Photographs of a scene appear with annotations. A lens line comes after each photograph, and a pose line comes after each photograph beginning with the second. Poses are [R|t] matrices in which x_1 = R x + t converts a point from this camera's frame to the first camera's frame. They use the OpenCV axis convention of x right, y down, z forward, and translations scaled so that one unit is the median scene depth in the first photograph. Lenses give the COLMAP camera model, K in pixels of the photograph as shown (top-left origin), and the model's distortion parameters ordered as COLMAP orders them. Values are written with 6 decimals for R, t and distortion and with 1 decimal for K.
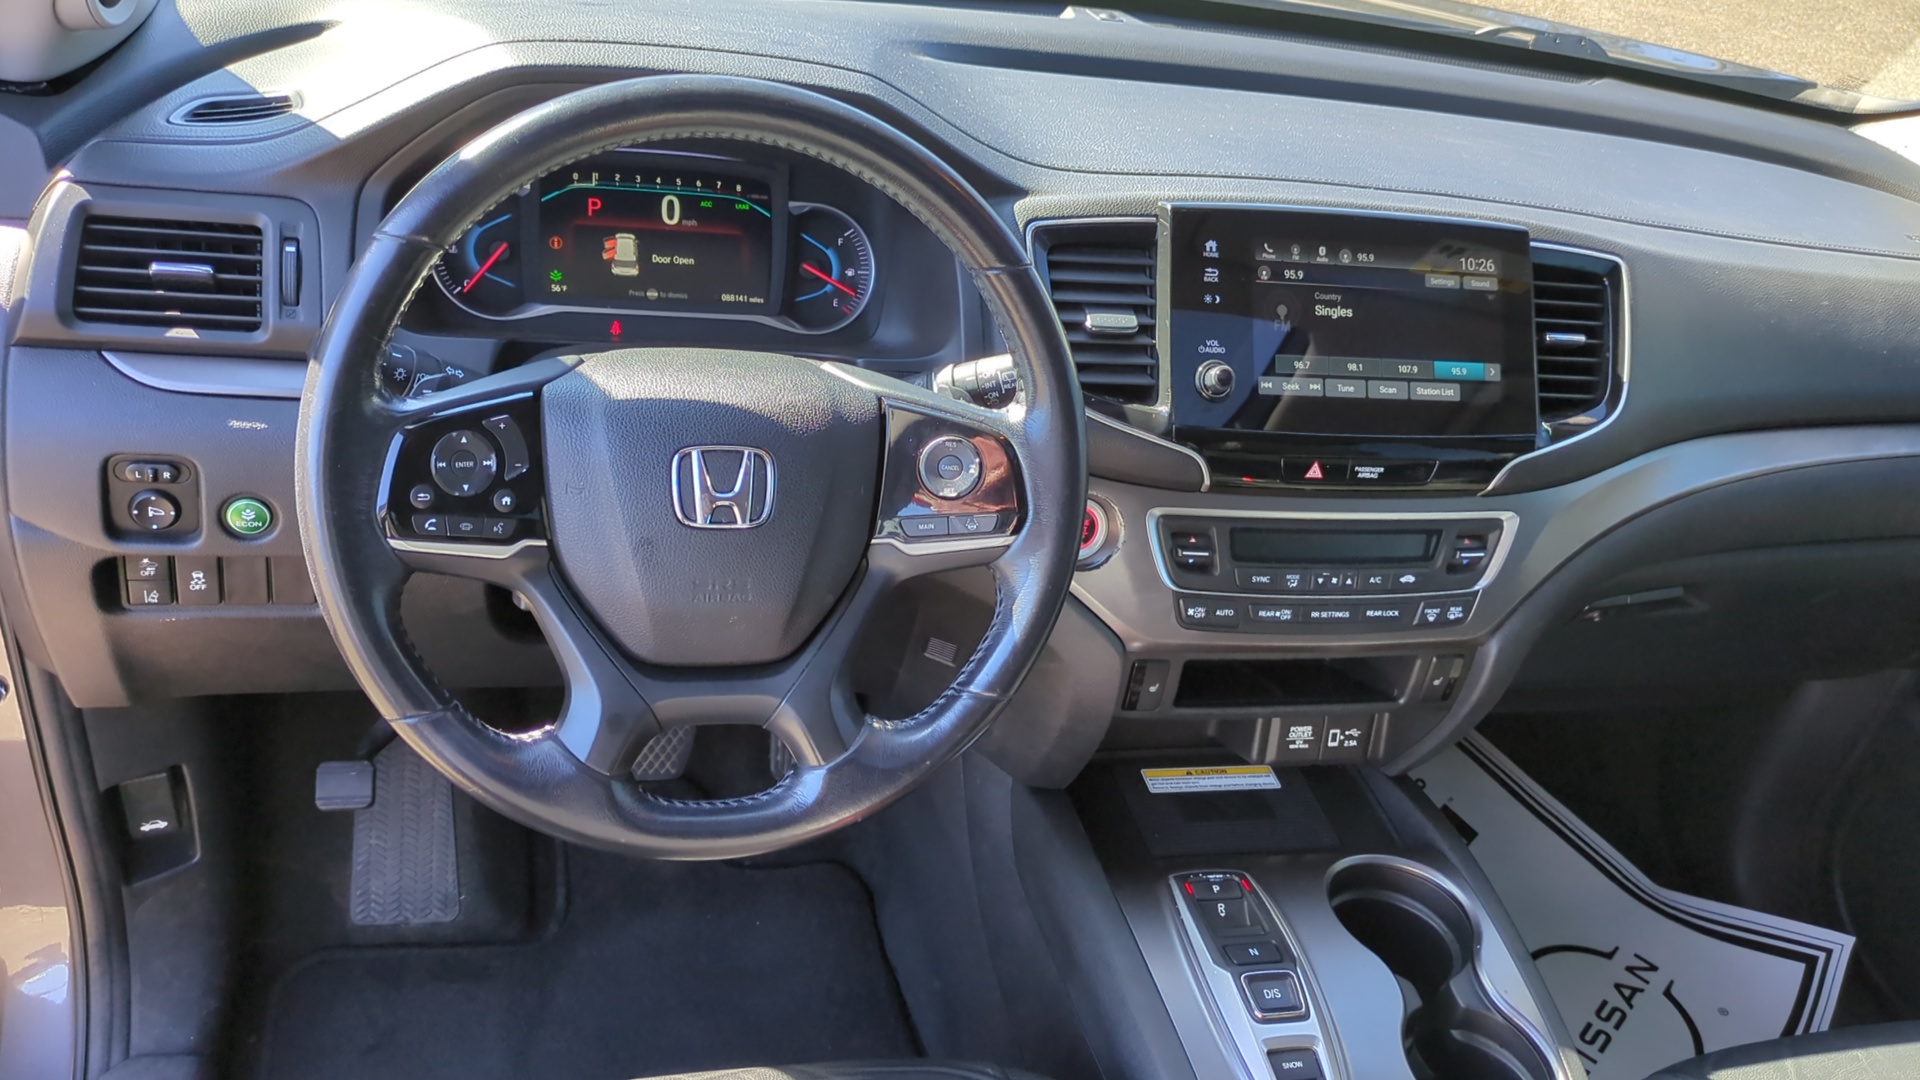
lens RADIAL K [[1657.7, 0, 955.2], [0, 1657.7, 530.6], [0, 0, 1]] dist [0.075401, -0.101817]
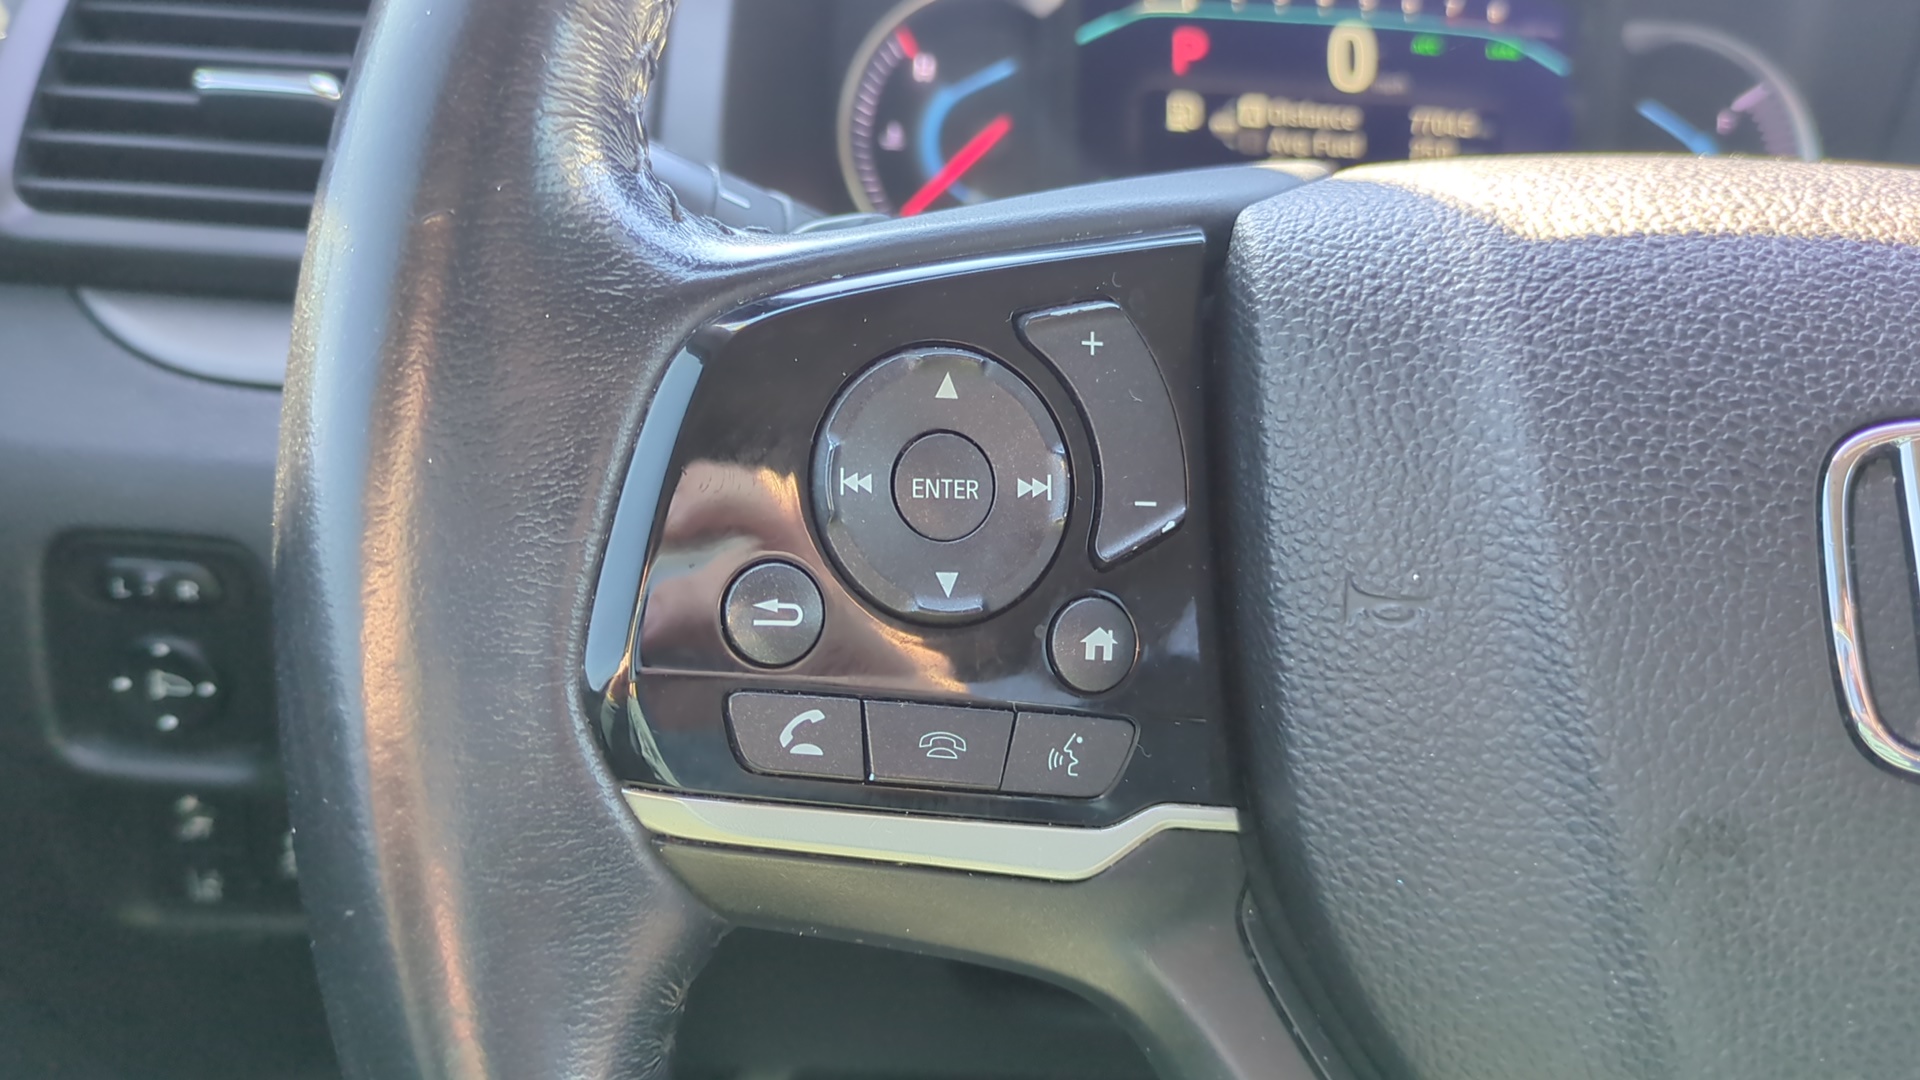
lens RADIAL K [[1657.7, 0, 955.2], [0, 1657.7, 530.6], [0, 0, 1]] dist [0.075401, -0.101817]
pose [[0.972703, 0.000371, -0.232053, -0.233186], [-0.030993, 0.991247, -0.128329, -0.002385], [0.229974, 0.132018, 0.964201, 0.755879]]
